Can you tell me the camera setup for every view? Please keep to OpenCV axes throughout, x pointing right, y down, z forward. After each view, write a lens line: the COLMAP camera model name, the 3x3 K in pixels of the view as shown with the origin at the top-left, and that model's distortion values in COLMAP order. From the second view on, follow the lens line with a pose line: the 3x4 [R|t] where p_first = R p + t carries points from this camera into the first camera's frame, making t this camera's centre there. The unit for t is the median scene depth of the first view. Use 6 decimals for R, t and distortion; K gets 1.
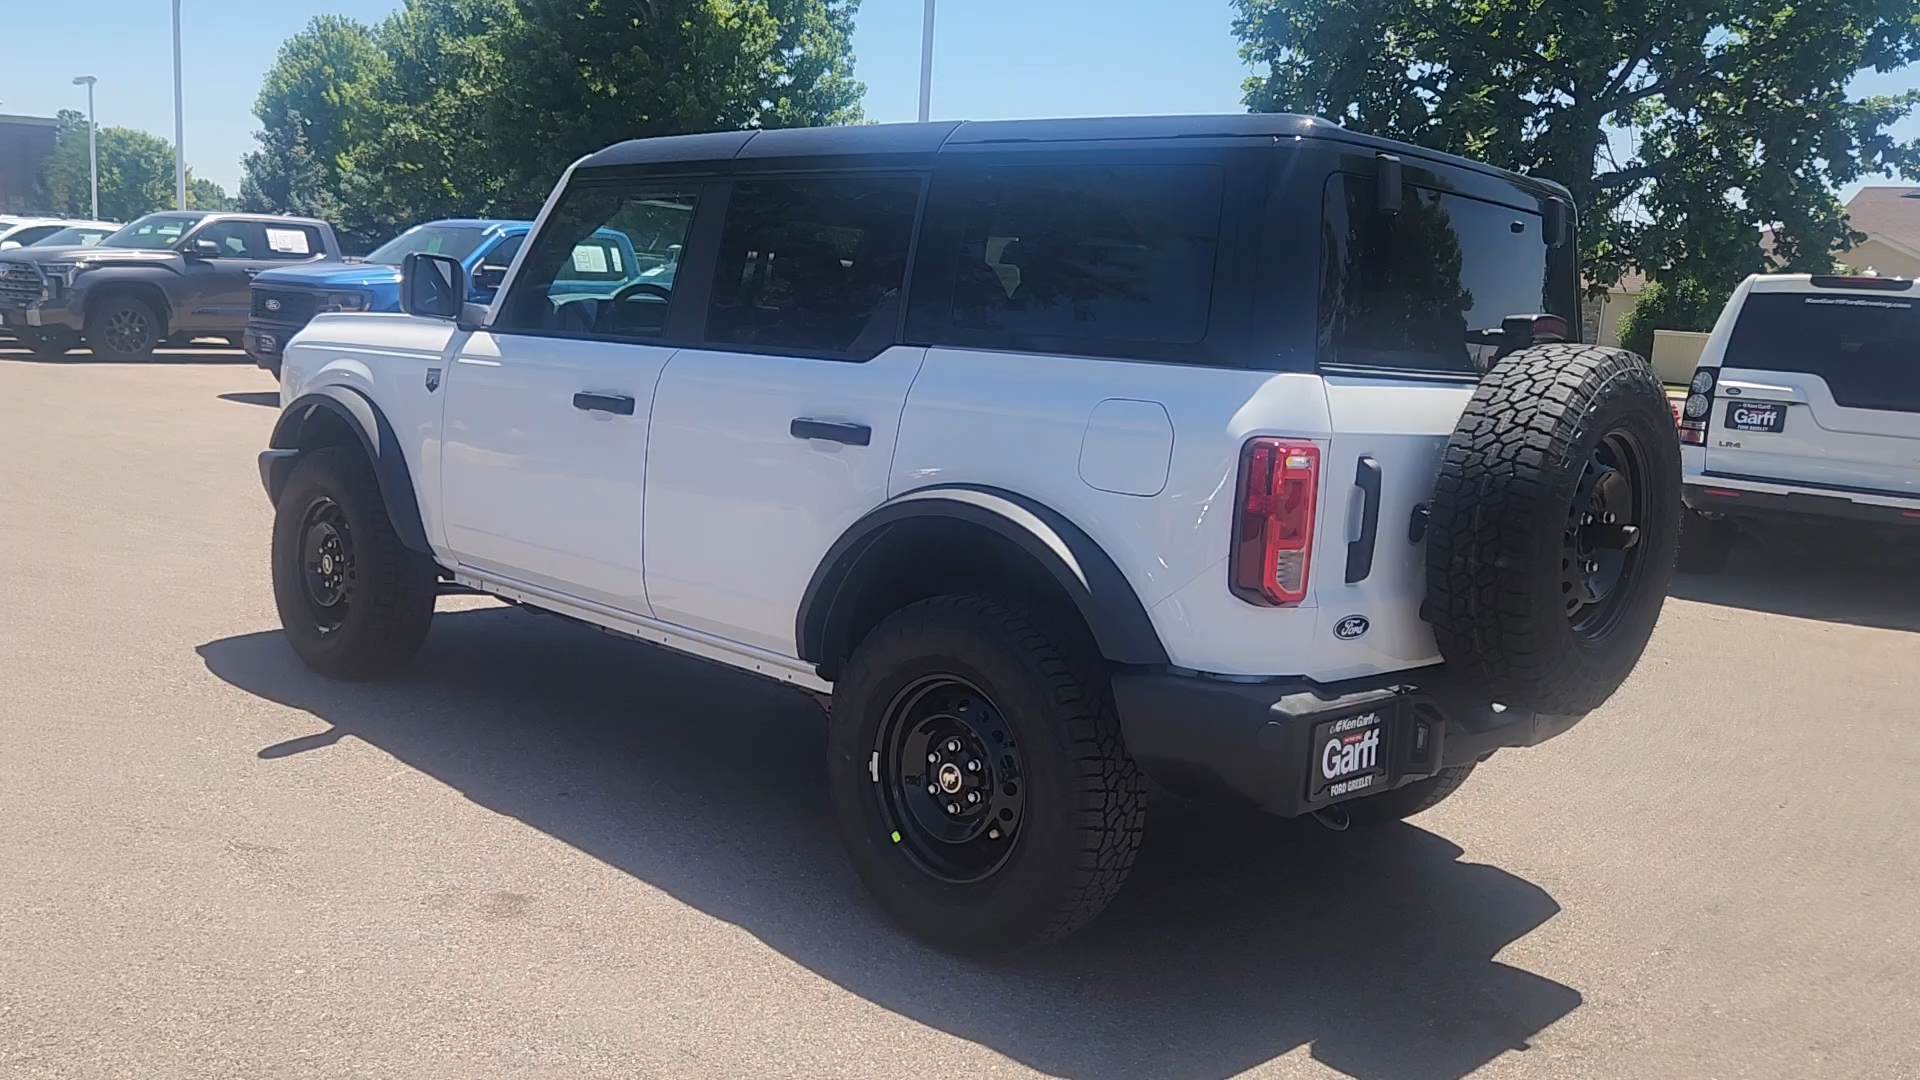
lens RADIAL K [[1626.4, 0, 947.5], [0, 1626.4, 530.9], [0, 0, 1]] dist [0.026862, 0.011864]
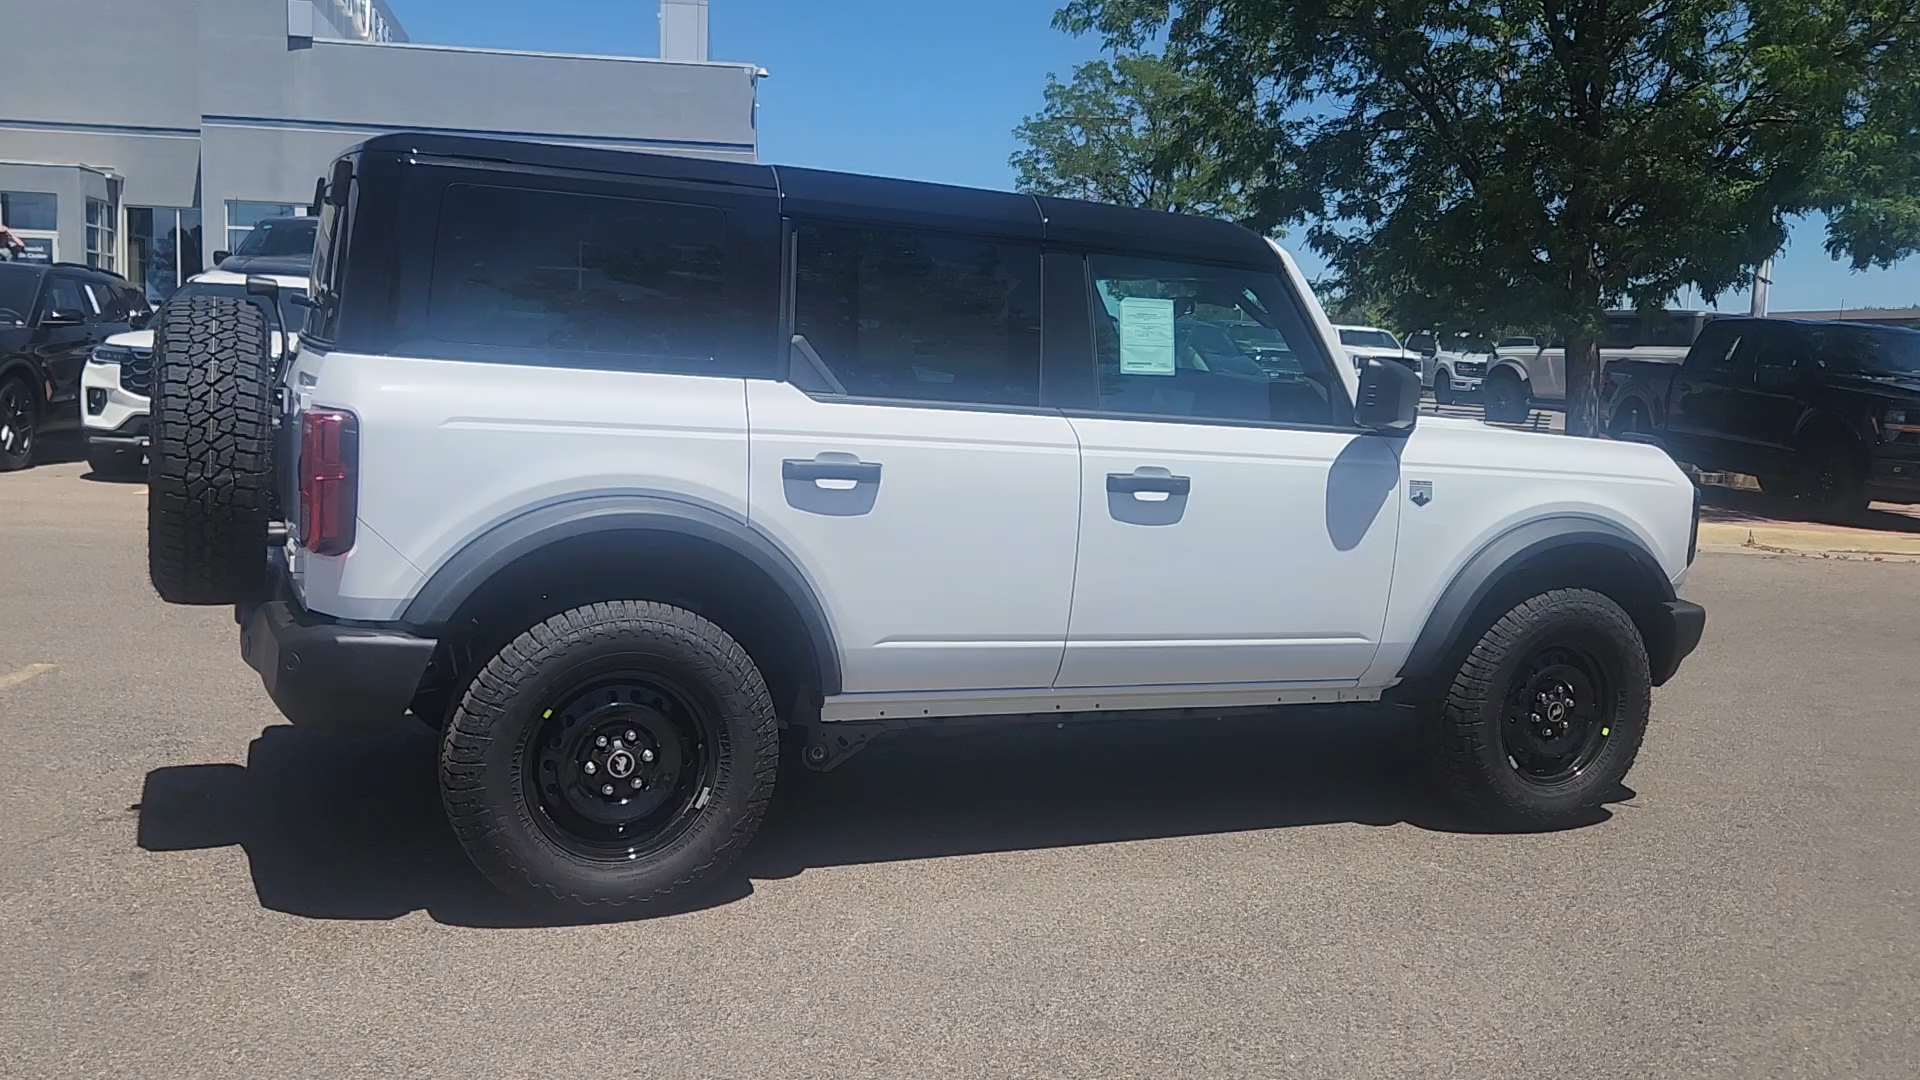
lens RADIAL K [[1635.5, 0, 960.0], [0, 1635.5, 540.0], [0, 0, 1]] dist [0.022701, -0.004256]
pose [[-0.373030, 0.020695, -0.927588, 1.216098], [-0.209364, 0.972088, 0.105883, -0.170267], [0.903889, 0.233701, -0.358286, 1.834272]]
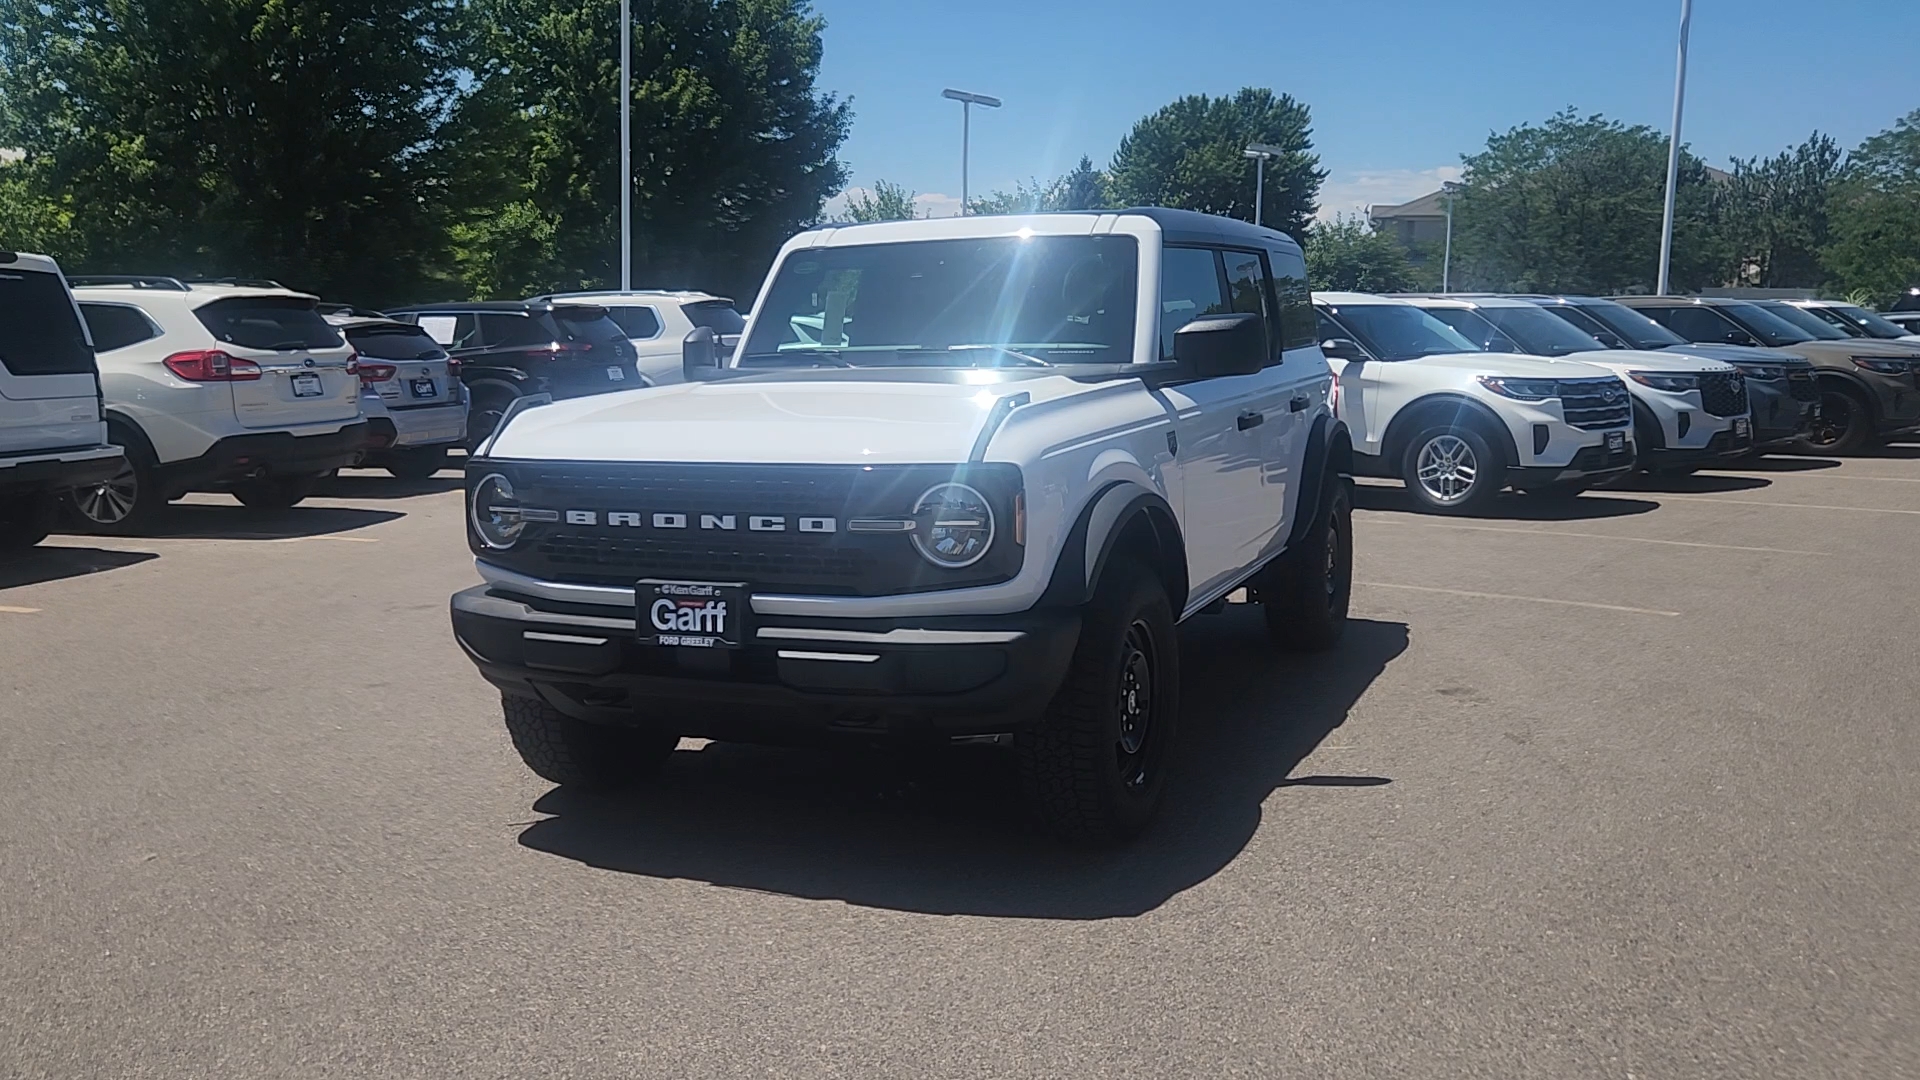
lens RADIAL K [[1635.1, 0, 965.1], [0, 1635.1, 515.4], [0, 0, 1]] dist [0.030743, -0.009417]
pose [[-0.348112, -0.173106, 0.921332, -1.602788], [0.114445, 0.967605, 0.225041, -0.387144], [-0.930441, 0.183782, -0.317024, 1.943236]]
